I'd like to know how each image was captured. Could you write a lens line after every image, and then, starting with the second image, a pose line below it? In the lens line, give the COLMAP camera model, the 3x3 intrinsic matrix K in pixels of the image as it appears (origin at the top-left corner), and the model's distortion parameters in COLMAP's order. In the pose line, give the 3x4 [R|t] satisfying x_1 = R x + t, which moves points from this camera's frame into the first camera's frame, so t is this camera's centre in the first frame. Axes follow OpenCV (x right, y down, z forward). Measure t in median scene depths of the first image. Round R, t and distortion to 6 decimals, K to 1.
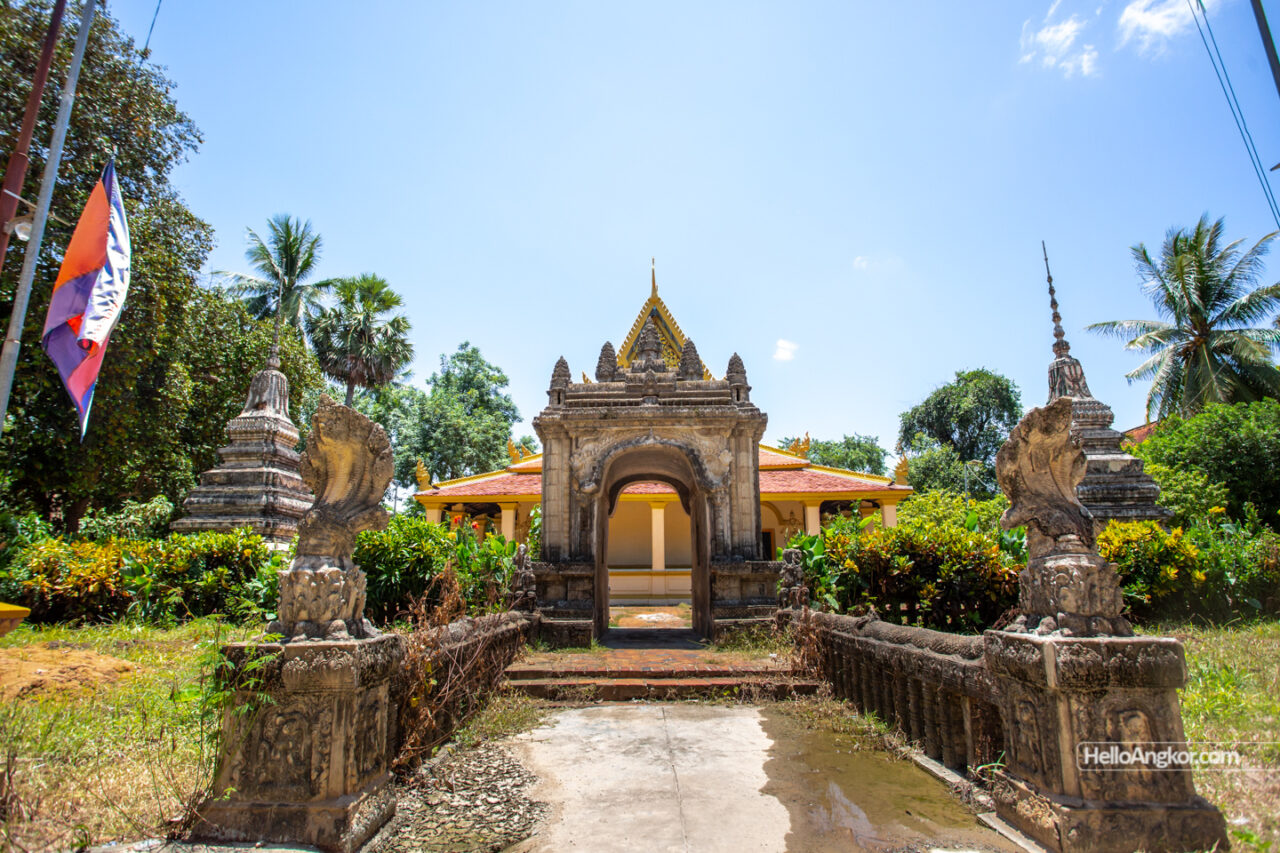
lens RADIAL K [[591.5, 0, 640.0], [0, 591.5, 426.5], [0, 0, 1]] dist [-0.002085, -0.000314]
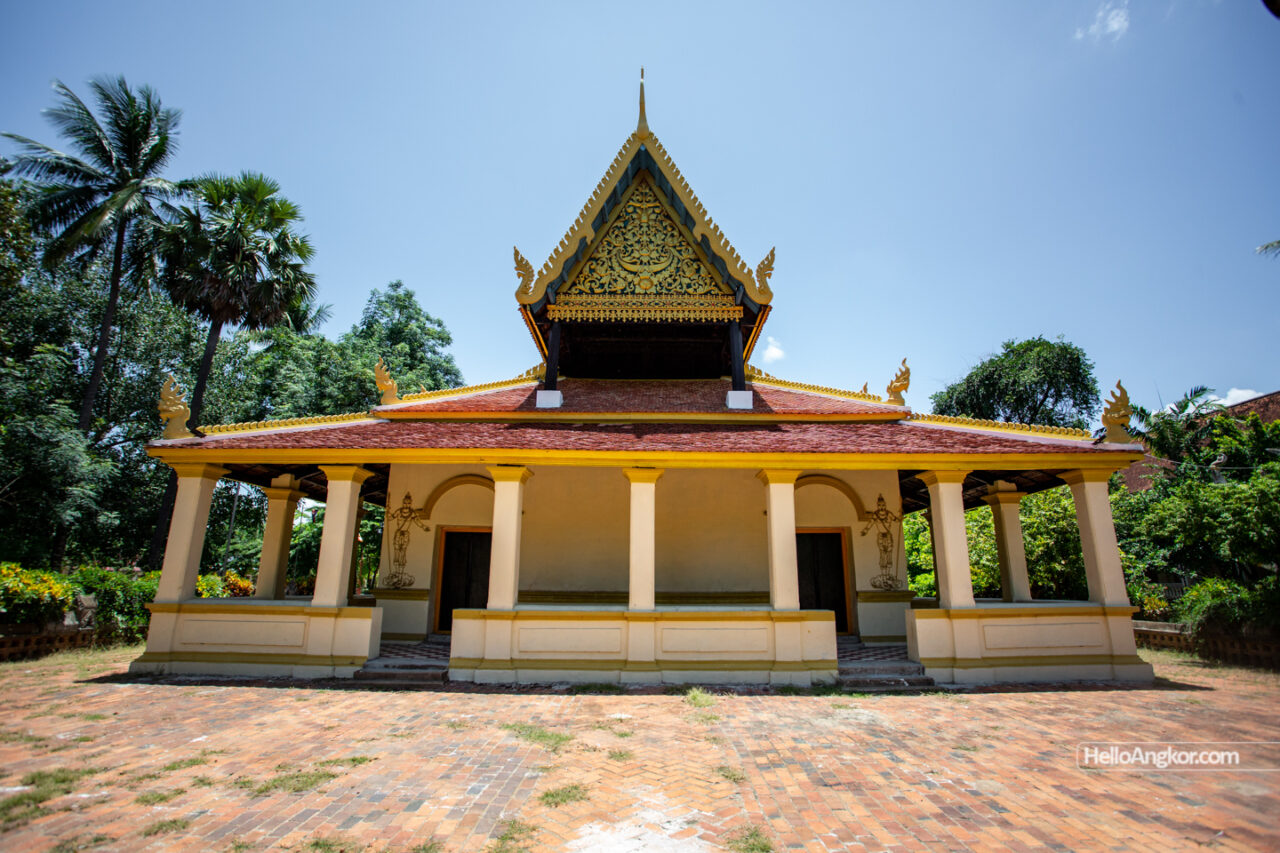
lens RADIAL K [[591.5, 0, 640.0], [0, 591.5, 426.5], [0, 0, 1]] dist [-0.002085, -0.000314]
pose [[0.999294, 0.020168, 0.031712, 0.005447], [-0.020114, 0.999796, -0.002035, 0.045970], [-0.031746, 0.001395, 0.999495, 0.247949]]
